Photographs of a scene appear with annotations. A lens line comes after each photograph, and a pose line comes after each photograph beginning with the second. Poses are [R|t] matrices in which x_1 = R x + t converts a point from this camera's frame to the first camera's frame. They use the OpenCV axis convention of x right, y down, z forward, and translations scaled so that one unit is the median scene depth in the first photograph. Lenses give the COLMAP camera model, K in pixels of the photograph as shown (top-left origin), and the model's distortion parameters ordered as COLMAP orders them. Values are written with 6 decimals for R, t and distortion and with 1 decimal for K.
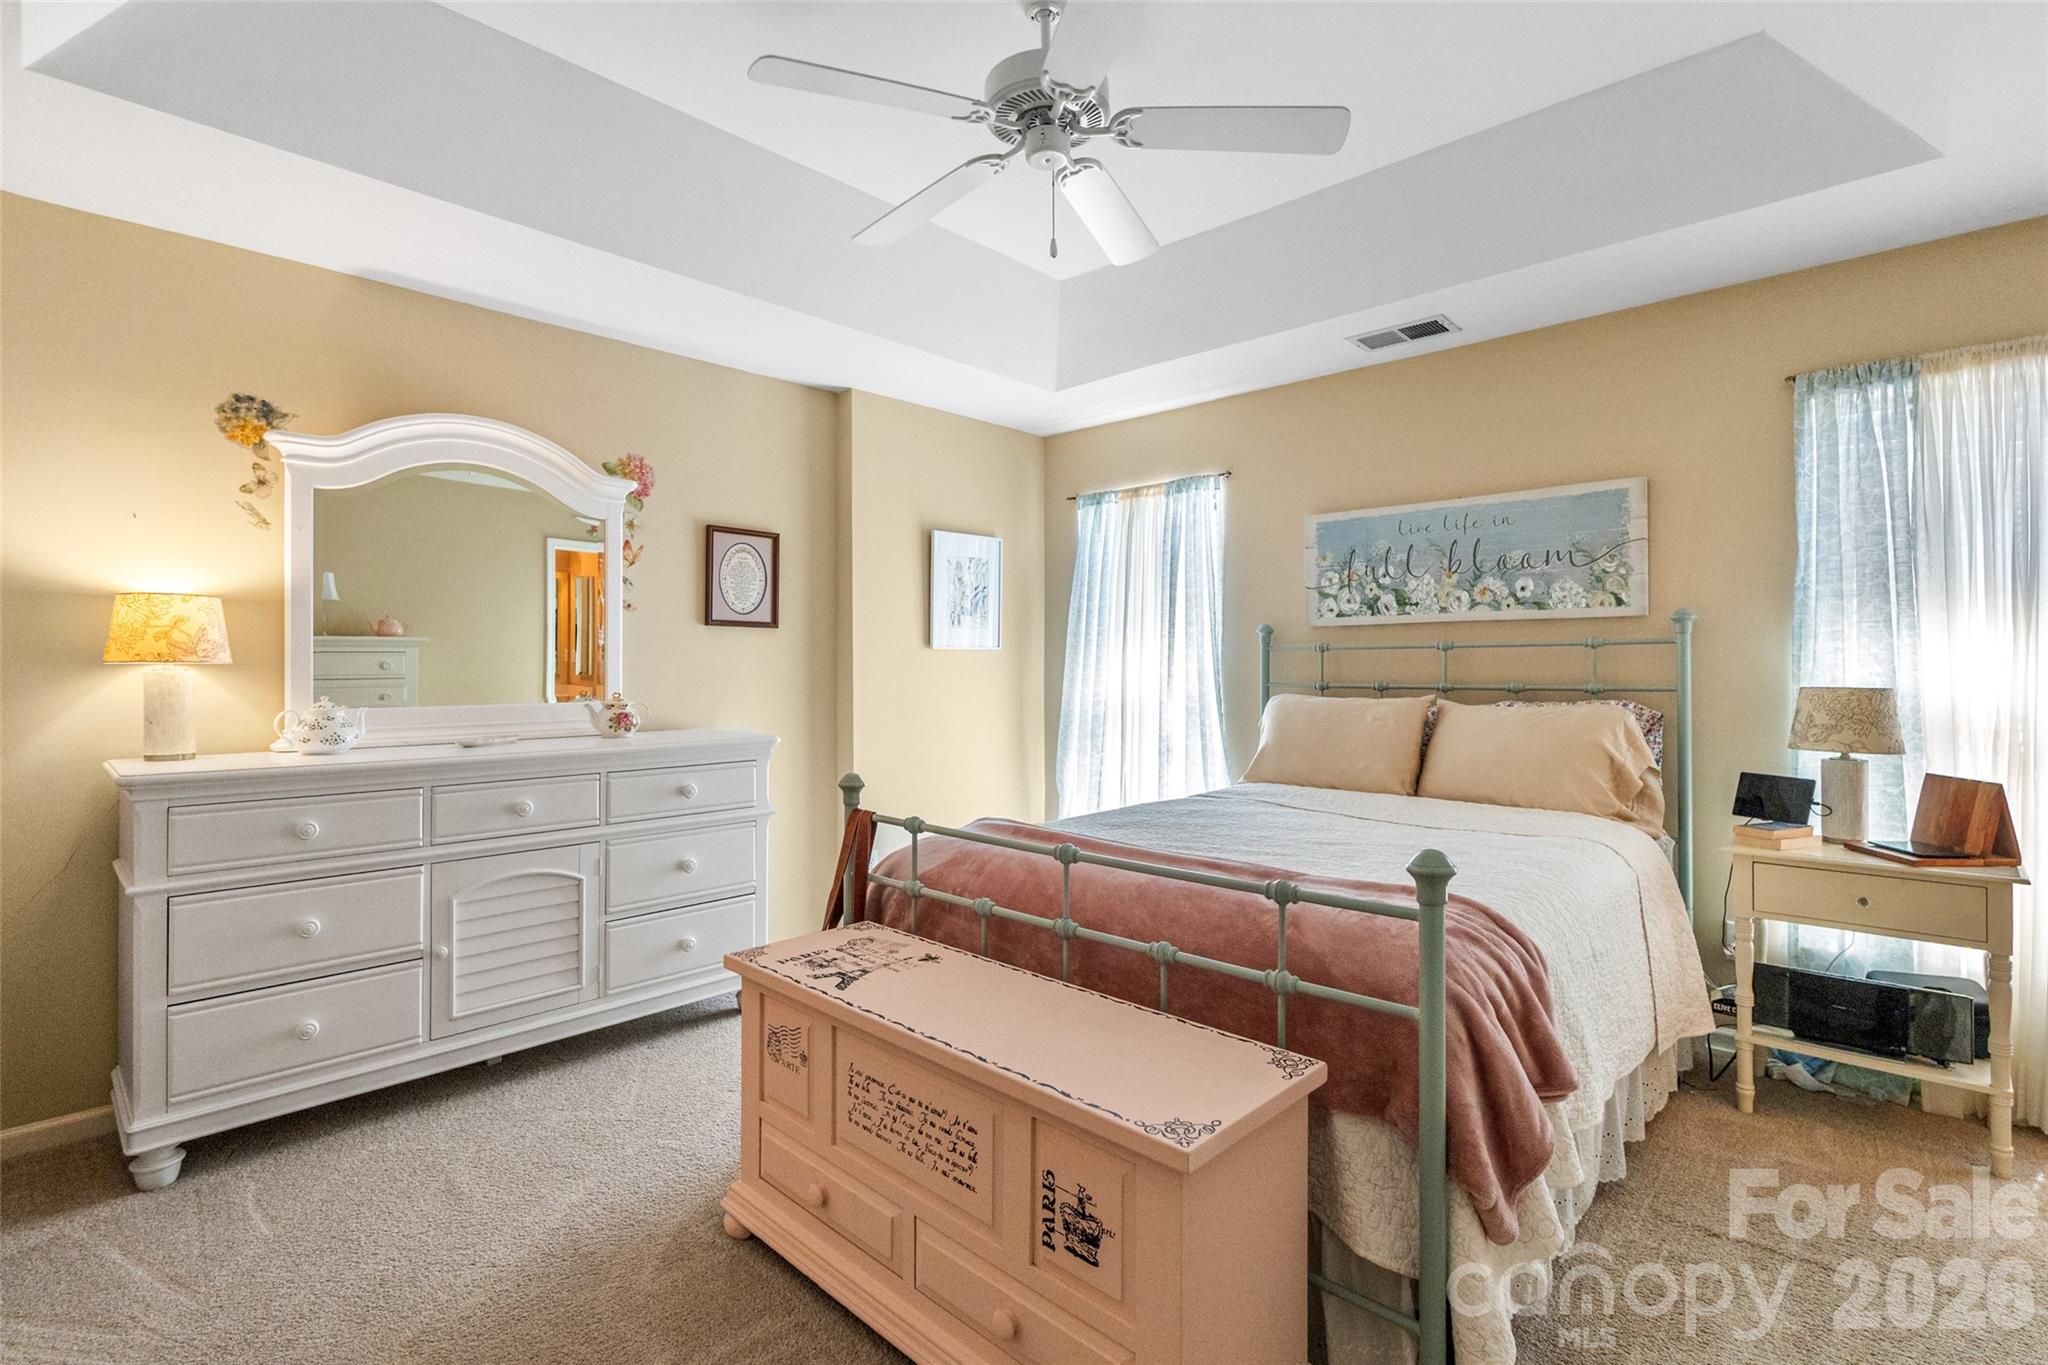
lens RADIAL K [[942.9, 0, 1030.1], [0, 942.9, 661.5], [0, 0, 1]] dist [-0.003635, -0.000025]
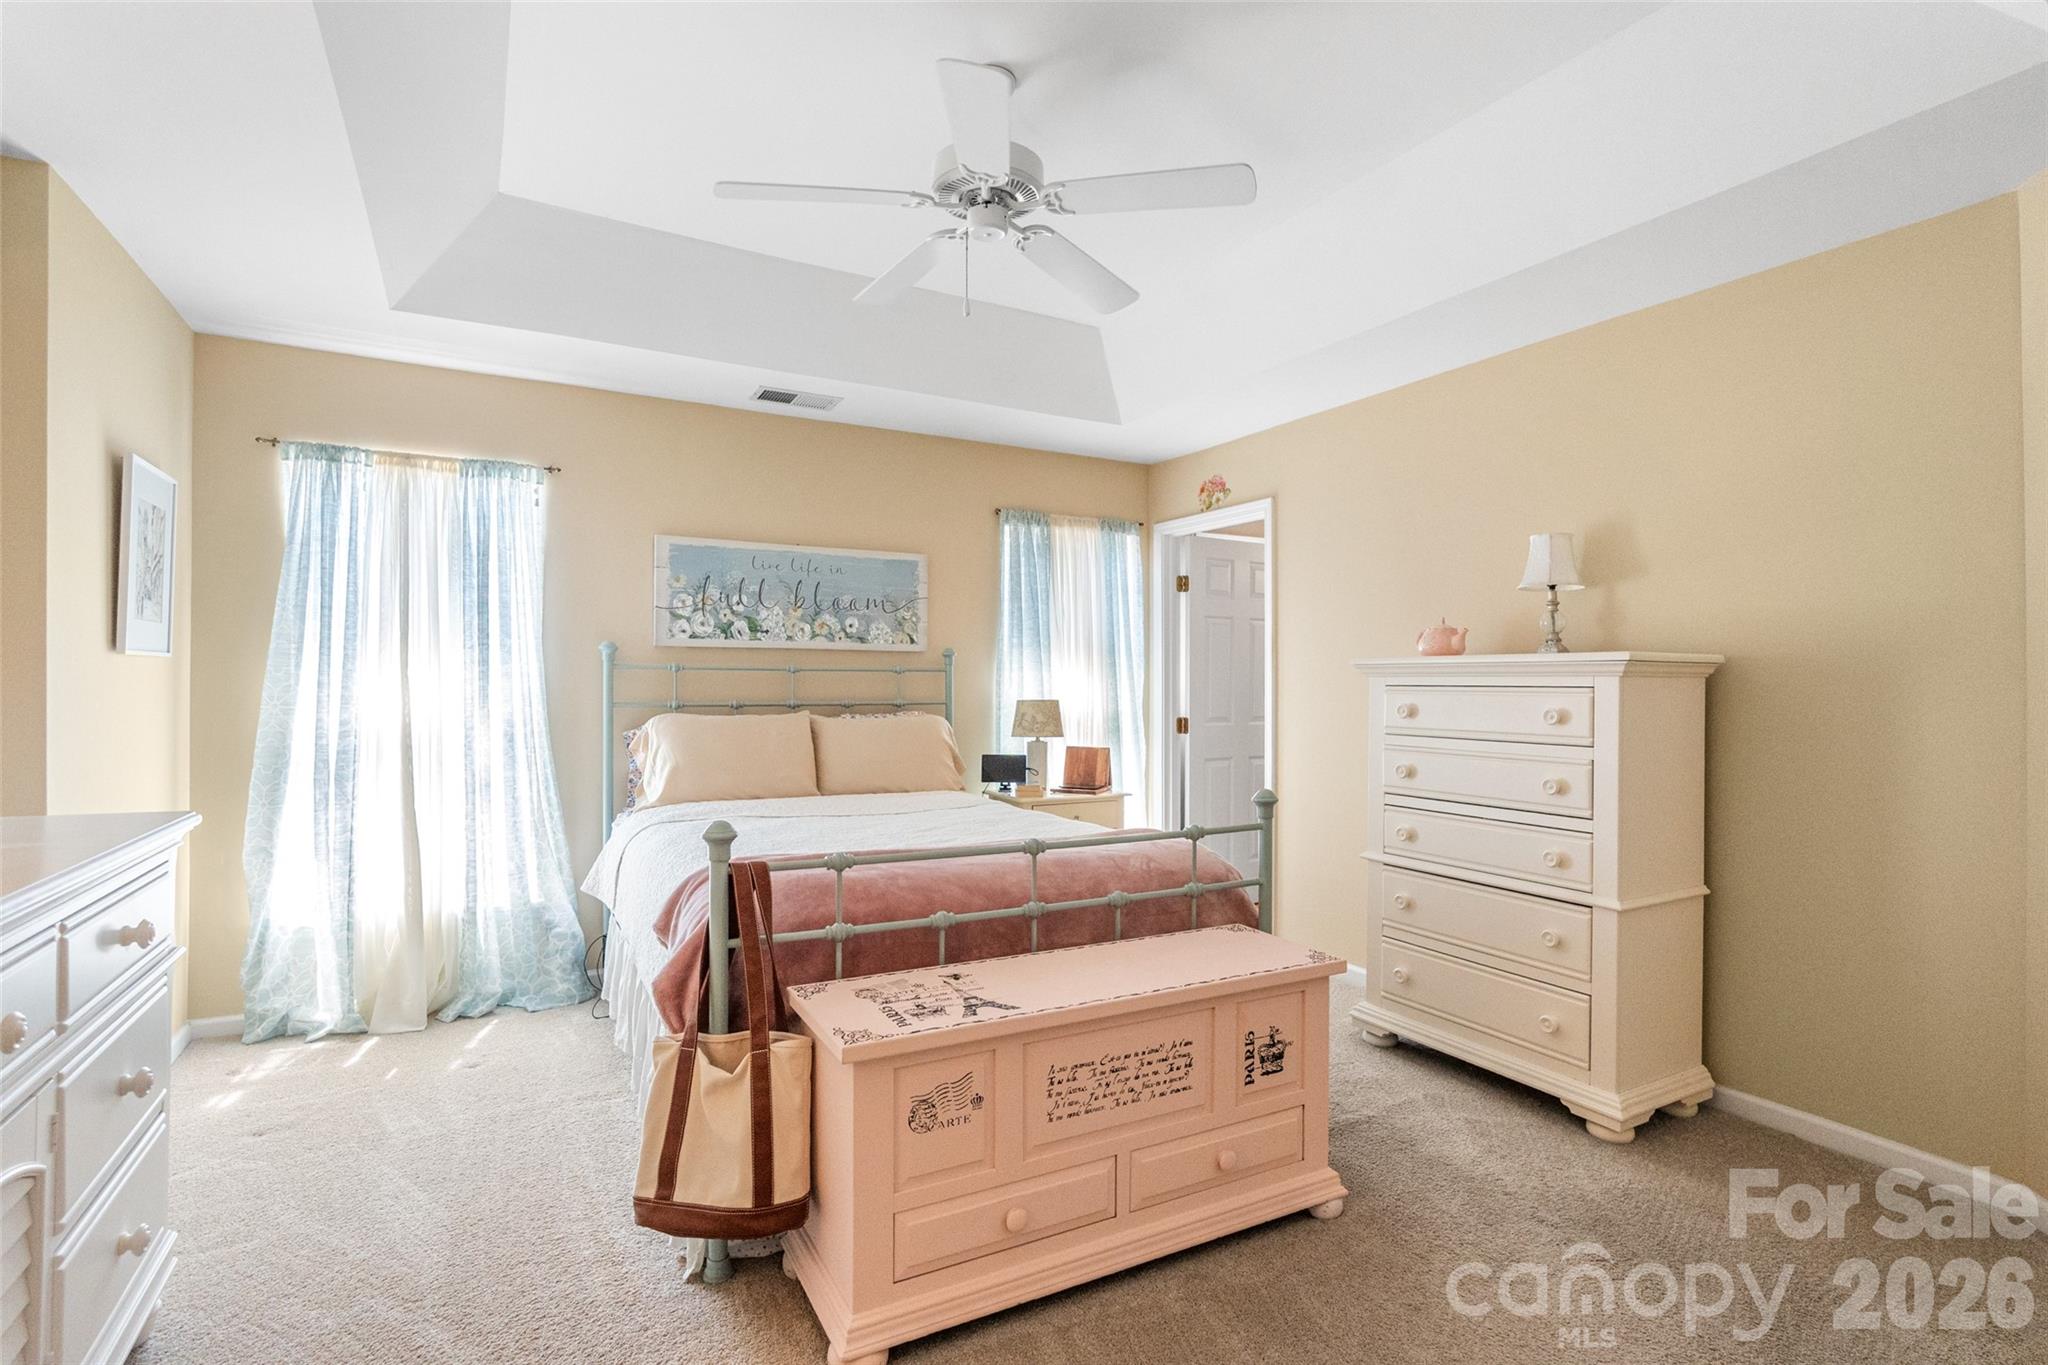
lens RADIAL K [[966.6, 0, 1016.3], [0, 966.6, 685.0], [0, 0, 1]] dist [-0.003462, 0.000021]
pose [[0.317743, 0.002944, 0.948172, -0.682300], [-0.009701, 0.999953, 0.000146, 0.000592], [-0.948127, -0.009245, 0.317757, 0.388554]]
